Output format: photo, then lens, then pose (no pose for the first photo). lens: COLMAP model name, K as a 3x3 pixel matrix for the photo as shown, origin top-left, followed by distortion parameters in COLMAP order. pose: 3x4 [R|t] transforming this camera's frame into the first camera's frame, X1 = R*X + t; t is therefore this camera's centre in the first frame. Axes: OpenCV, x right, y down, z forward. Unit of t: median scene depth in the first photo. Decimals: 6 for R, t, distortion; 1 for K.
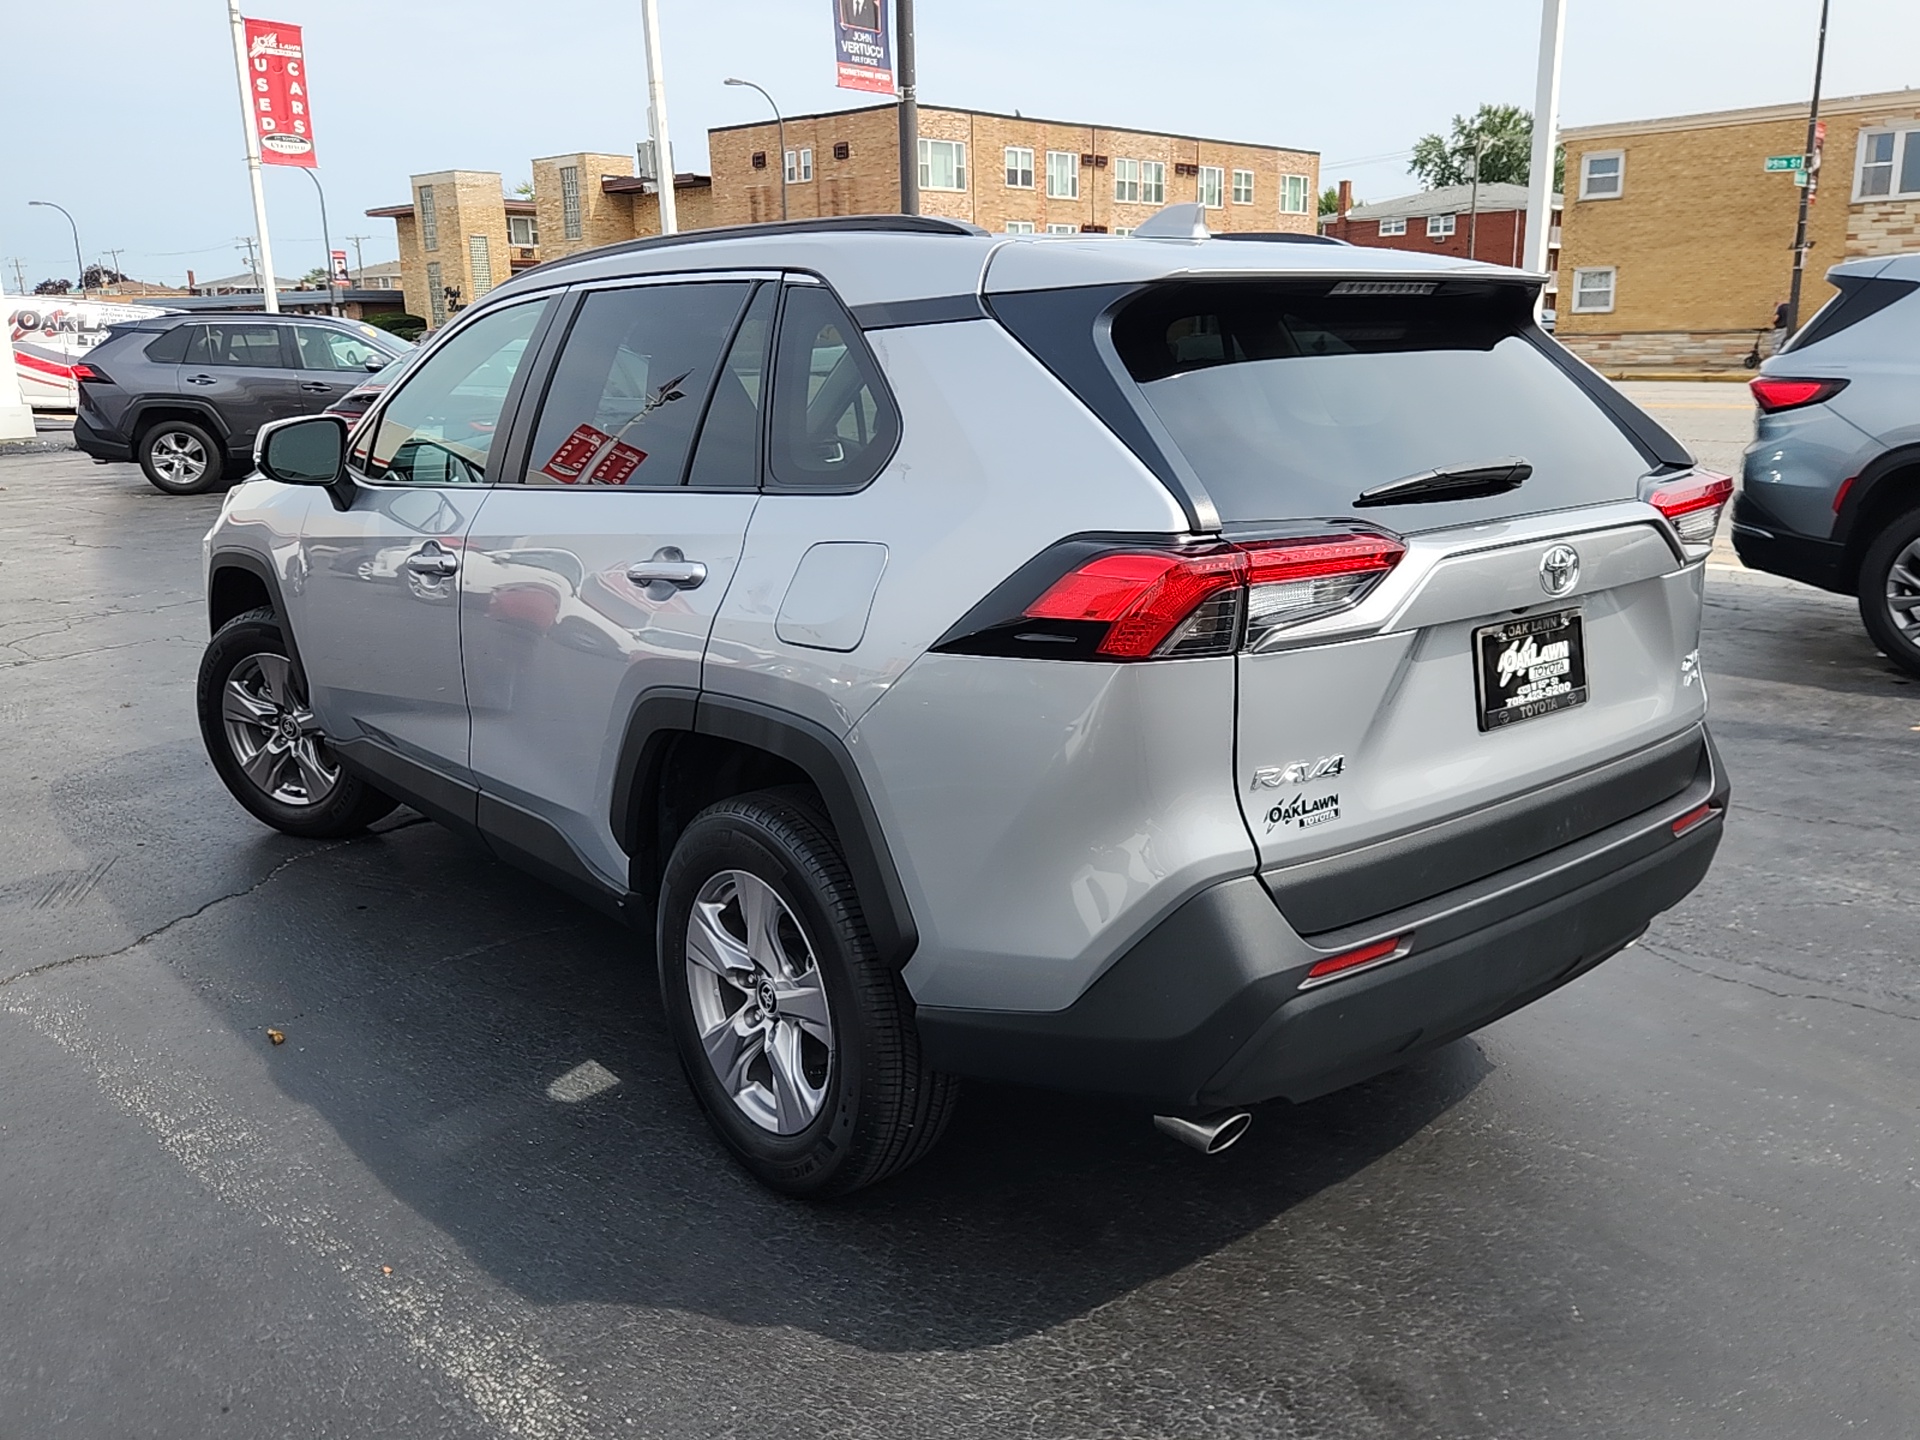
lens RADIAL K [[1601.9, 0, 986.9], [0, 1601.9, 720.8], [0, 0, 1]] dist [0.053115, -0.067310]
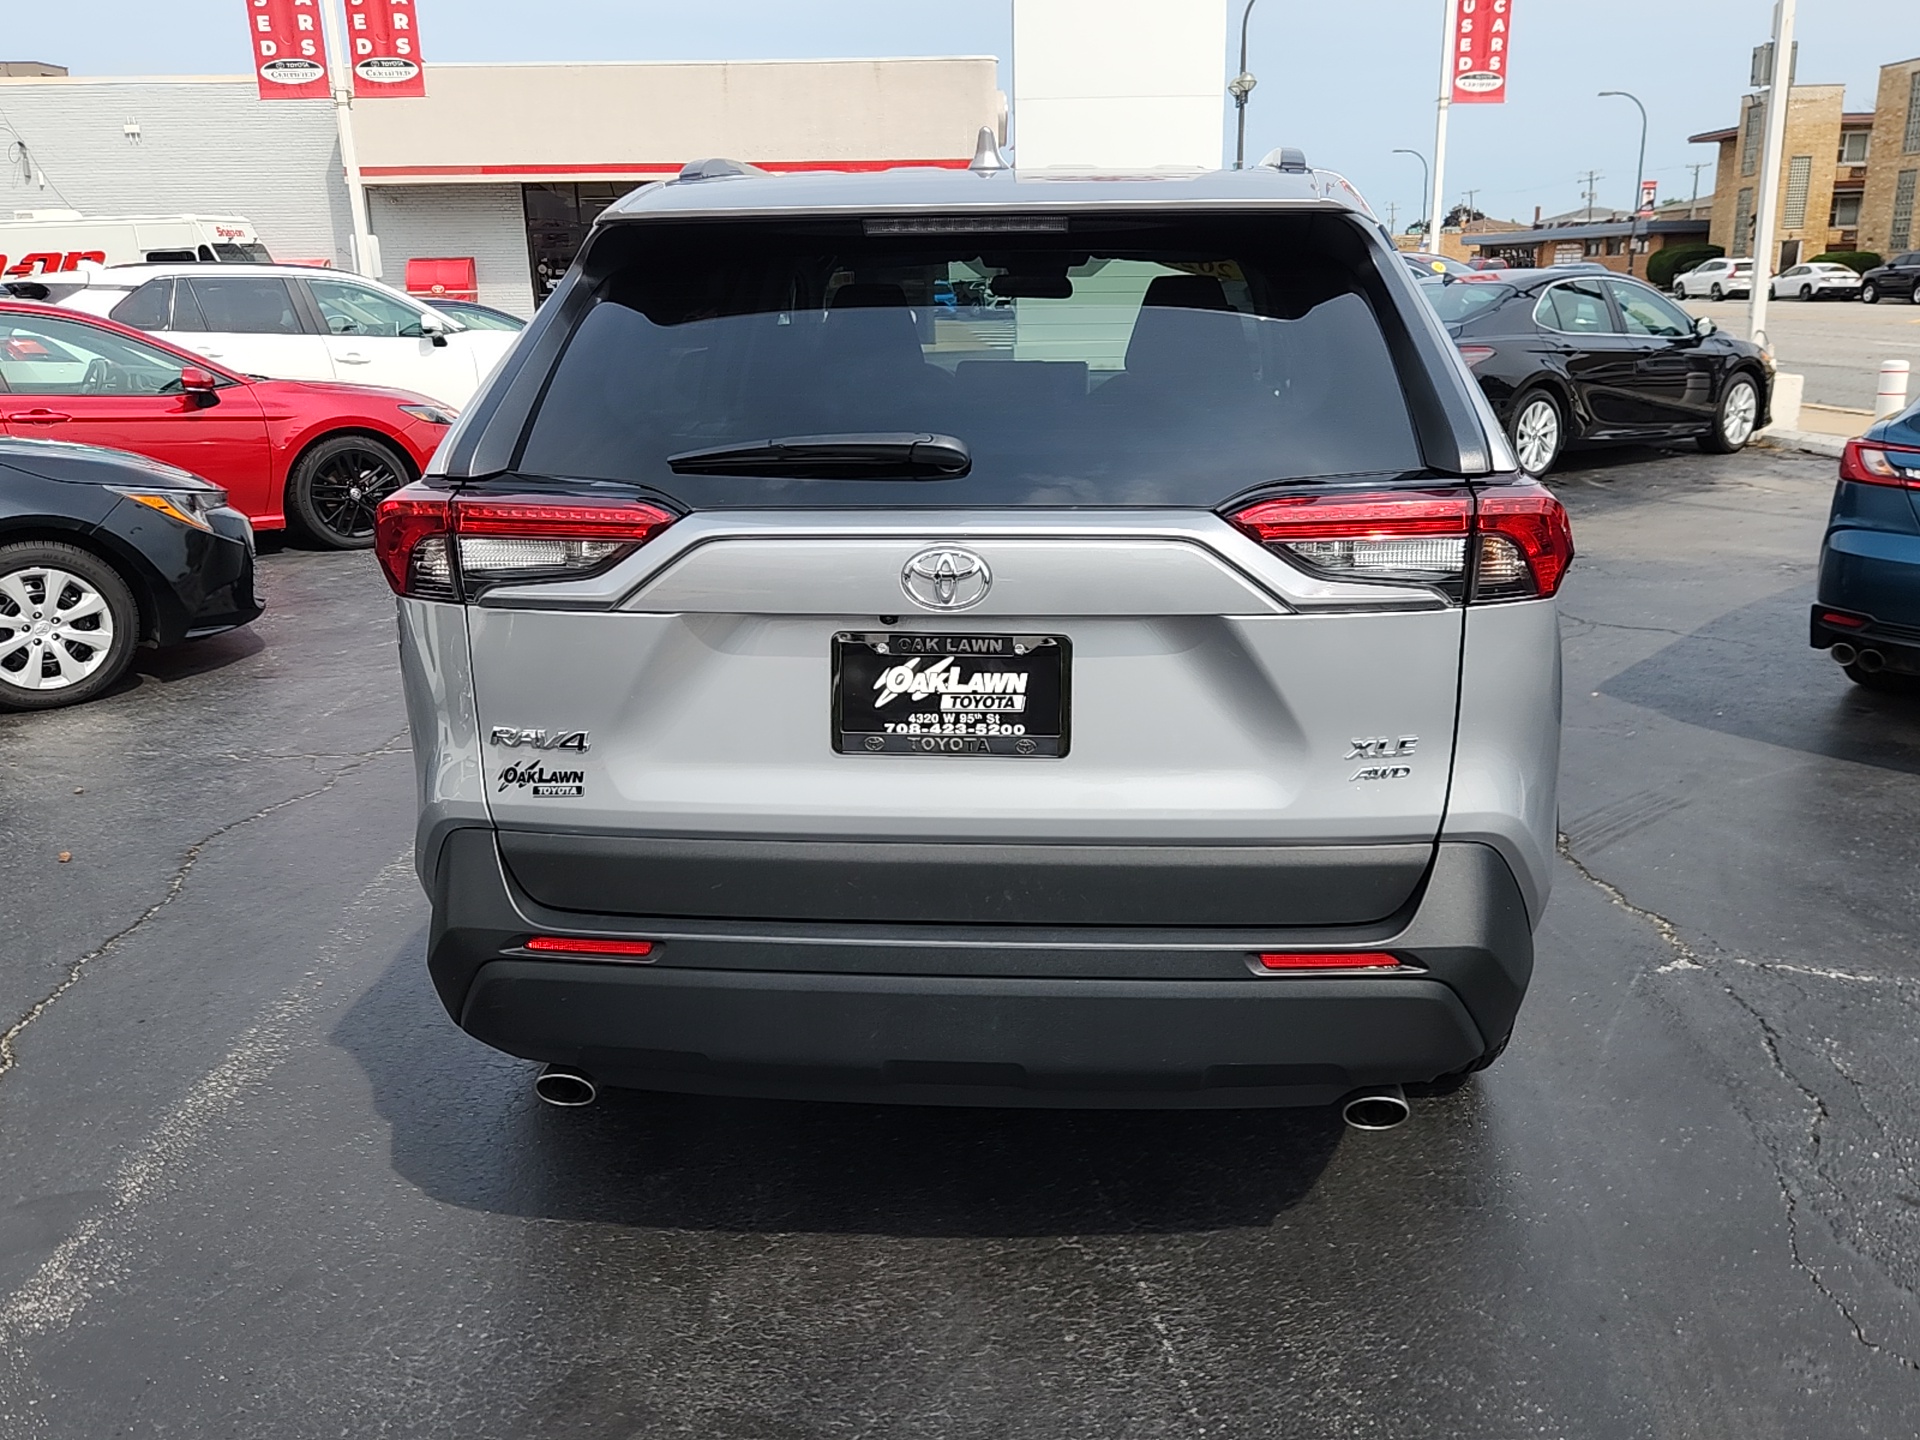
lens RADIAL K [[1601.9, 0, 974.9], [0, 1601.9, 716.1], [0, 0, 1]] dist [0.053115, -0.067310]
pose [[0.687656, 0.187989, -0.701277, 0.901799], [-0.161974, 0.981276, 0.104220, -0.107170], [0.707739, 0.041921, 0.705229, 0.427820]]
